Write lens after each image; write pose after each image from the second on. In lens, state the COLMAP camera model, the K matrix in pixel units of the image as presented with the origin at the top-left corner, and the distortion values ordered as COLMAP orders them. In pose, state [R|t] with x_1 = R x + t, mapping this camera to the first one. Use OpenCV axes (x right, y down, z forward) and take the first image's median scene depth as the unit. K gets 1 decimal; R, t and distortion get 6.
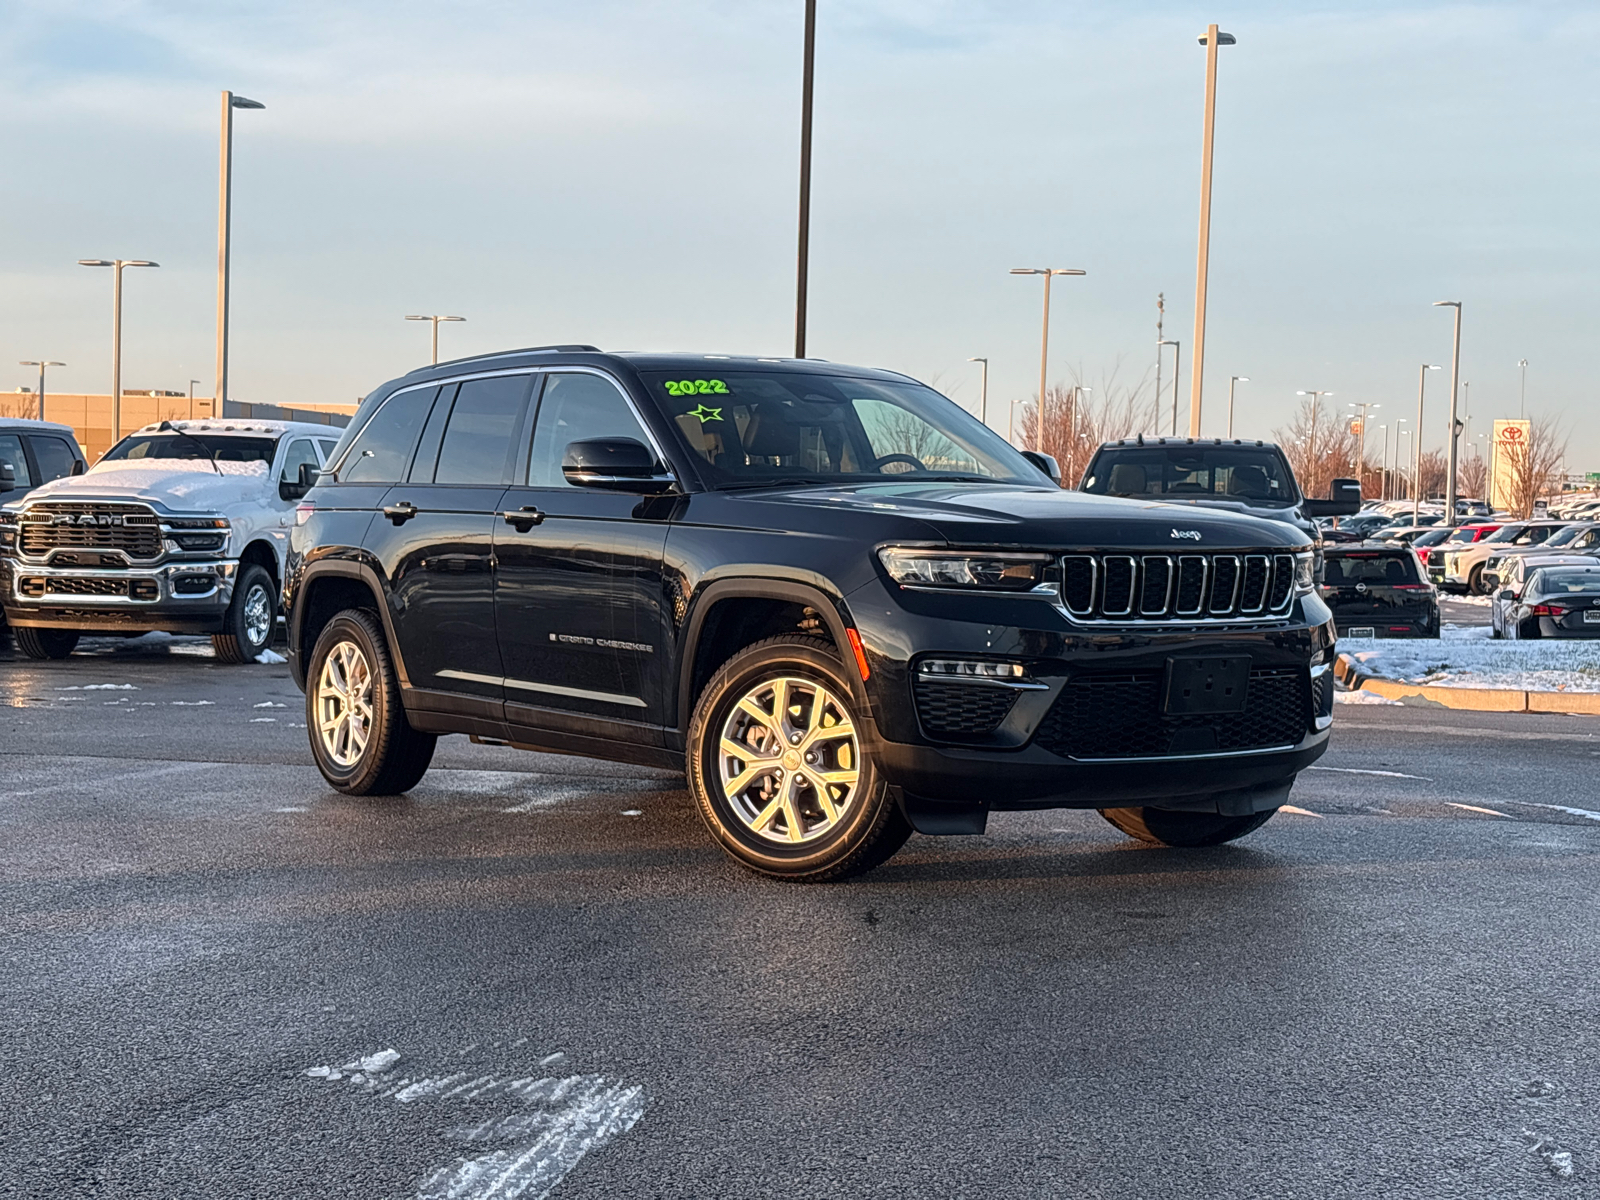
lens RADIAL K [[2382.3, 0, 800.9], [0, 2382.3, 600.3], [0, 0, 1]] dist [0.125246, 0.000000]
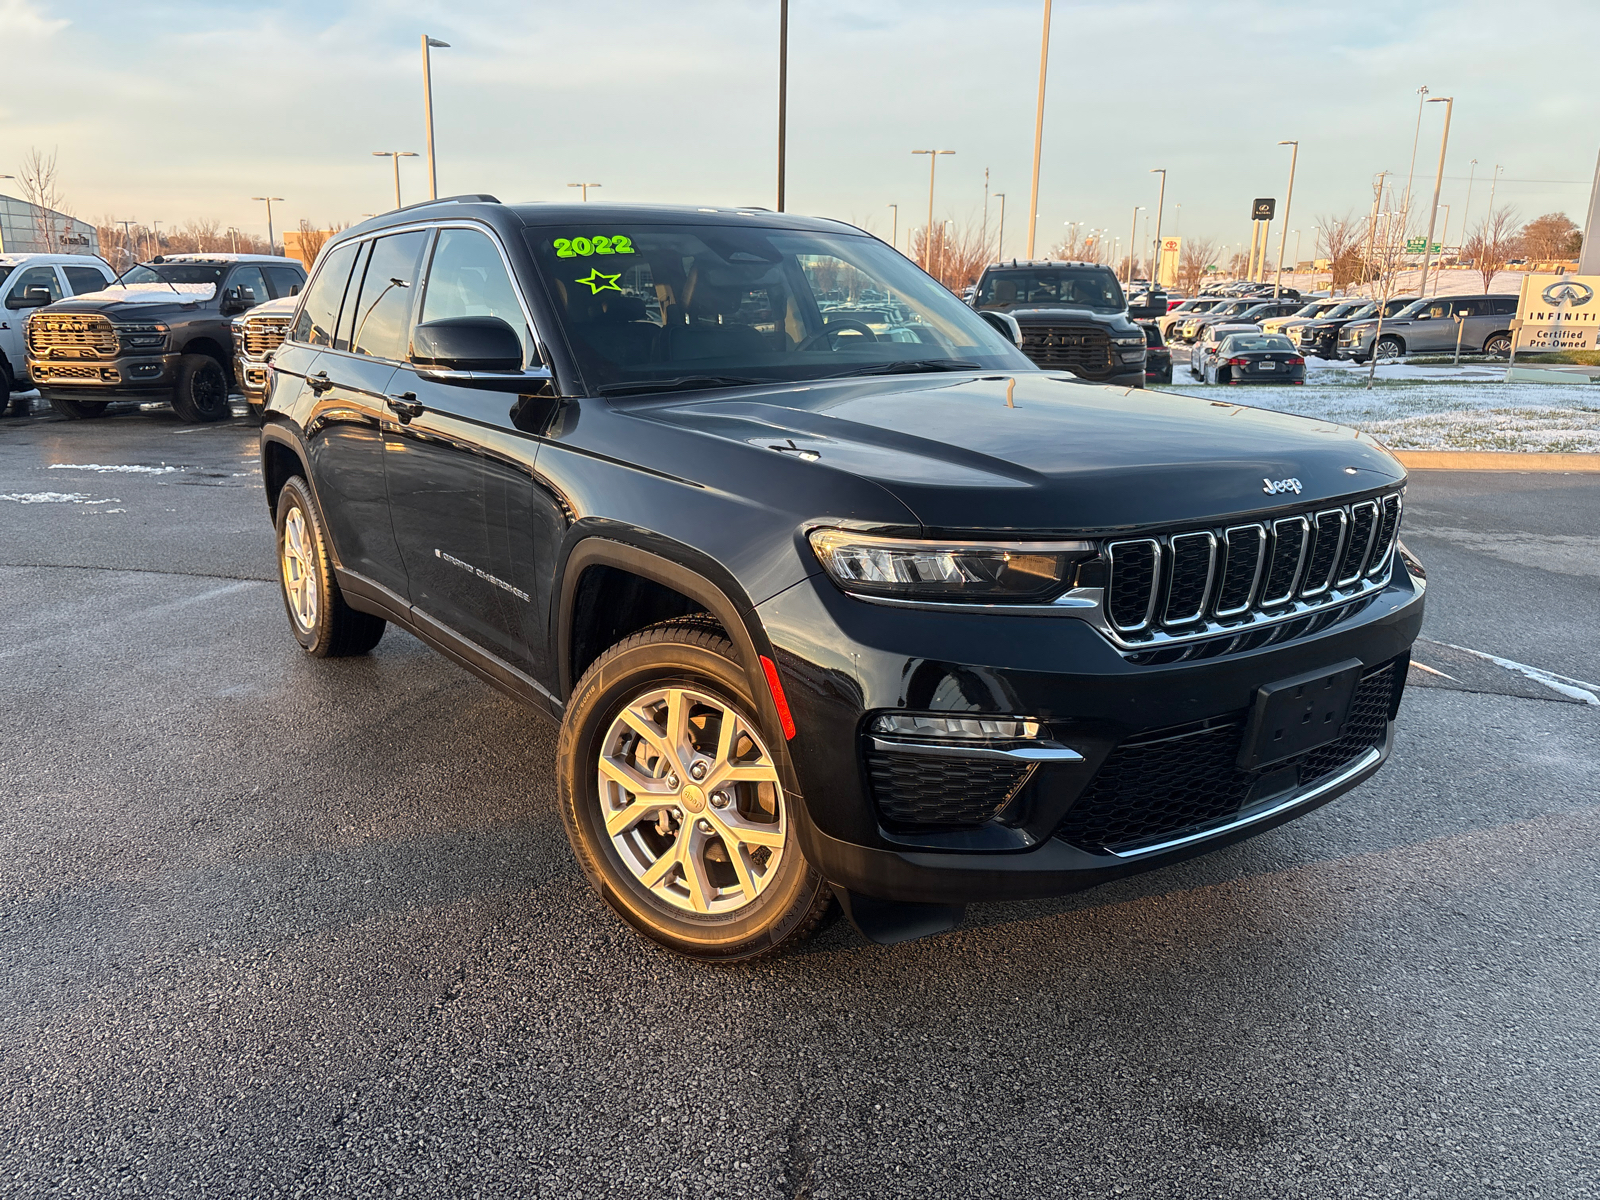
lens RADIAL K [[1219.0, 0, 796.4], [0, 1219.0, 620.6], [0, 0, 1]] dist [0.014488, -0.006276]
pose [[0.999946, -0.010044, -0.002816, 0.025917], [0.010419, 0.974489, 0.224193, -0.060334], [0.000492, -0.224210, 0.974541, 0.594907]]
